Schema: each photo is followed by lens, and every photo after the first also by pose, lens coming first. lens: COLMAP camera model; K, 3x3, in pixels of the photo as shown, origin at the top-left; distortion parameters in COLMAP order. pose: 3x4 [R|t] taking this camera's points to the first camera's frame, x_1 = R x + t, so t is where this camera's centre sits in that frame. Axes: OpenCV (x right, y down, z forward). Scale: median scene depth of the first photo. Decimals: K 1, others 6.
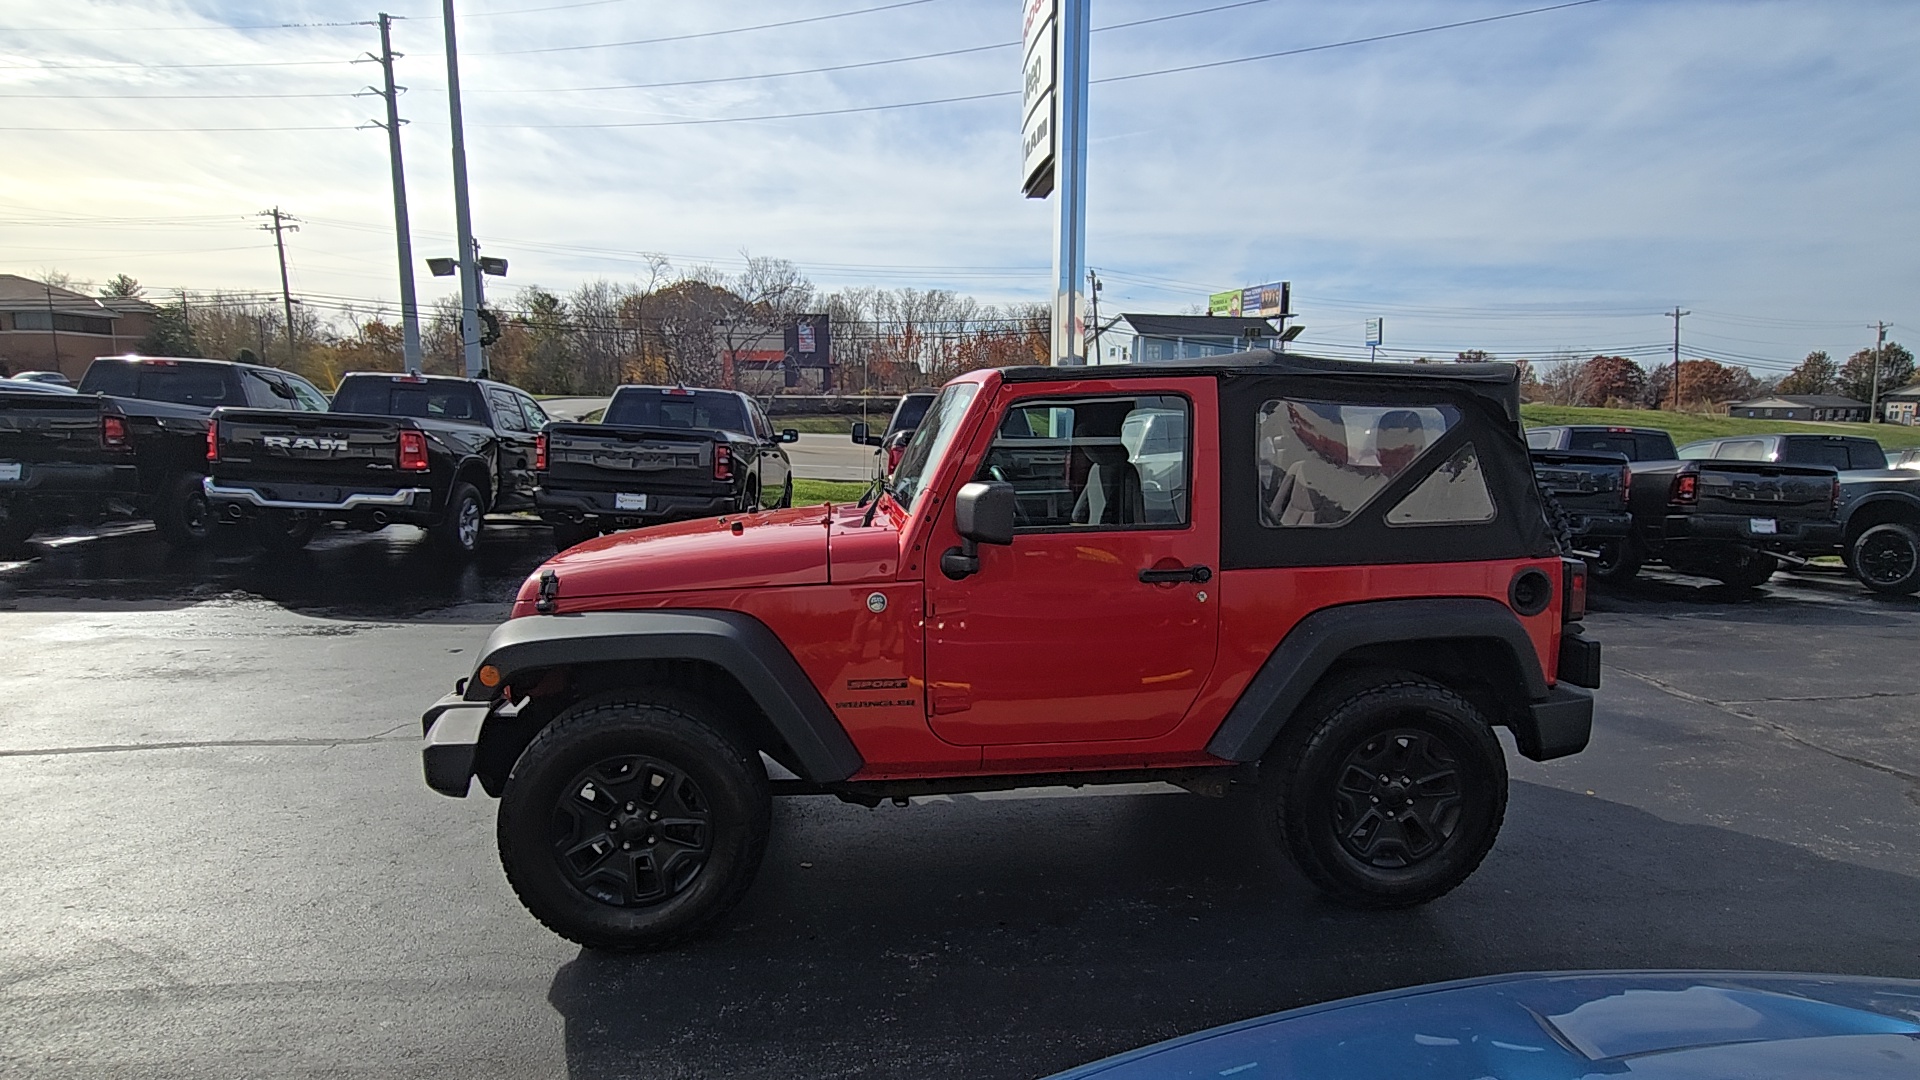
lens RADIAL K [[914.2, 0, 944.1], [0, 914.2, 556.4], [0, 0, 1]] dist [-0.004086, -0.001089]
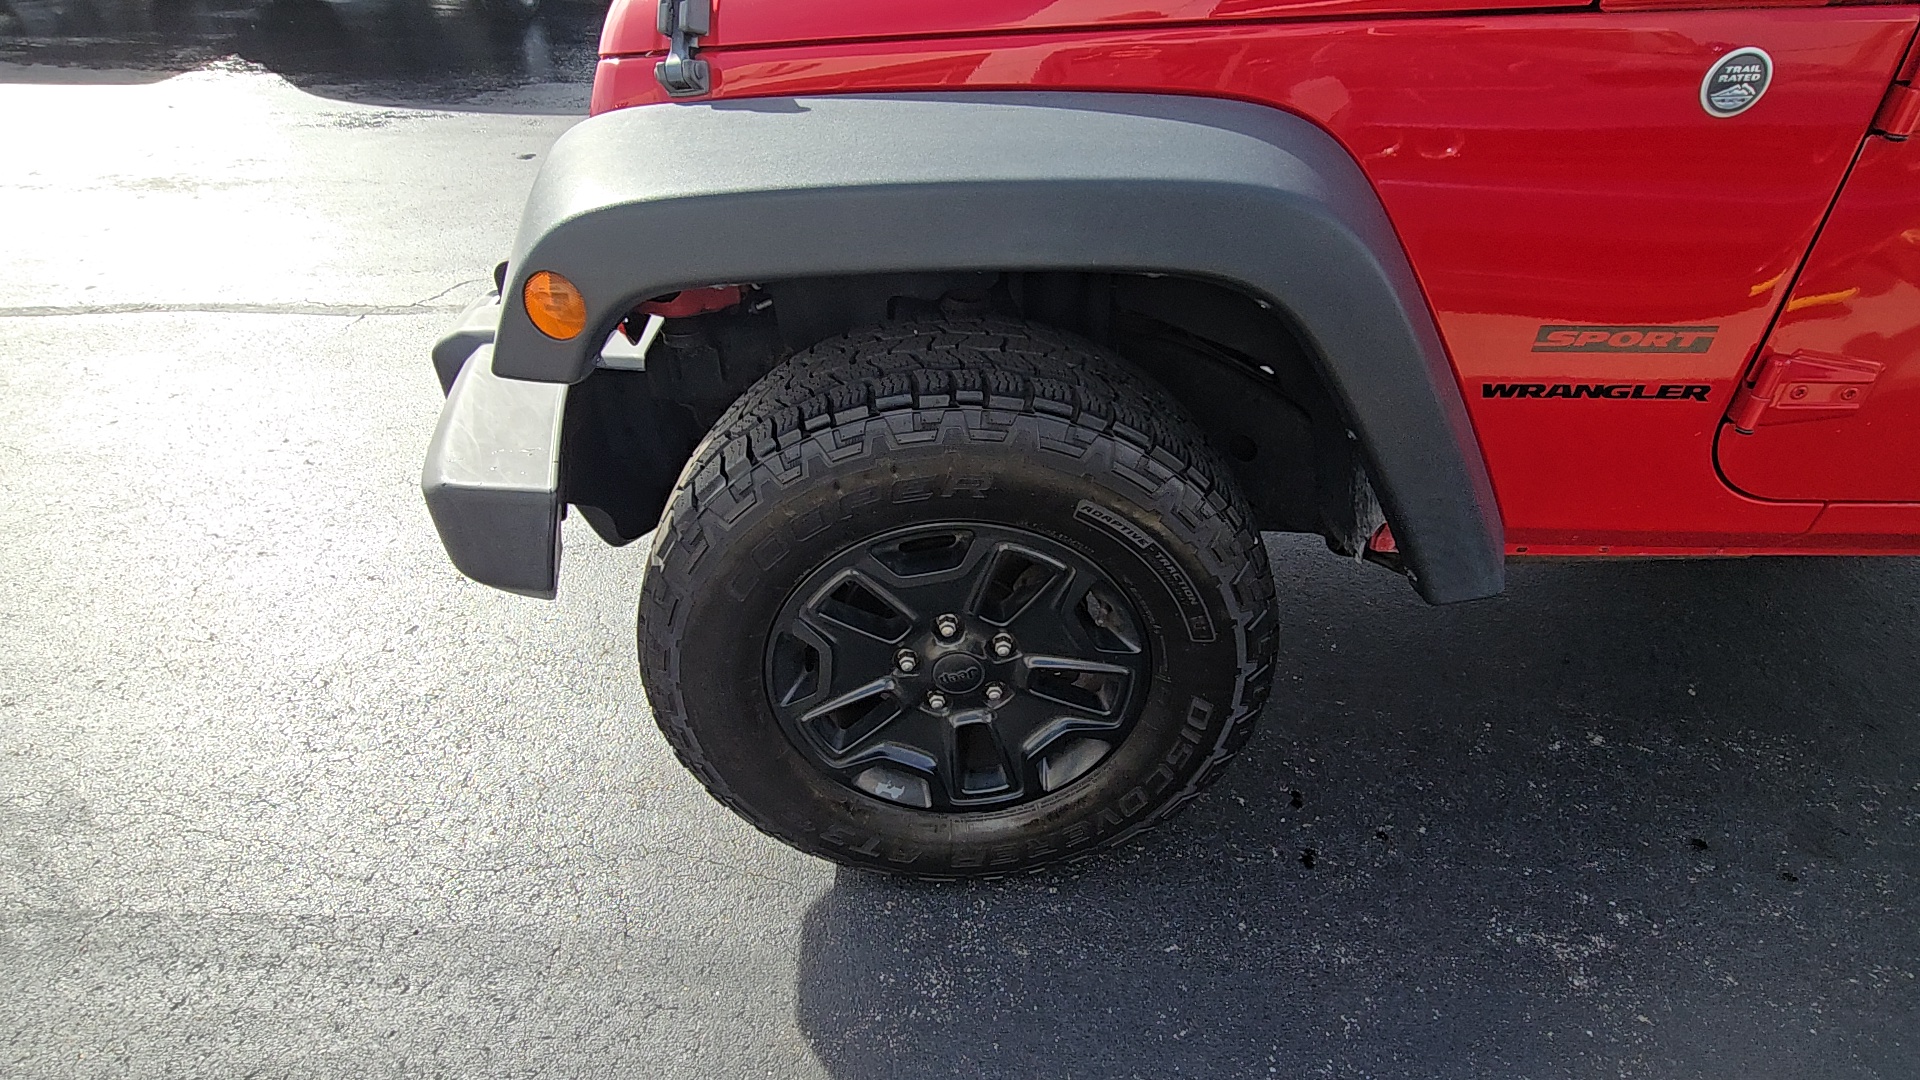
lens RADIAL K [[962.9, 0, 952.0], [0, 962.9, 534.3], [0, 0, 1]] dist [0.000619, -0.000453]
pose [[0.992959, 0.065758, -0.098530, -0.276360], [-0.013016, 0.887304, 0.461001, 0.037708], [0.117741, -0.456473, 0.881913, 0.587283]]
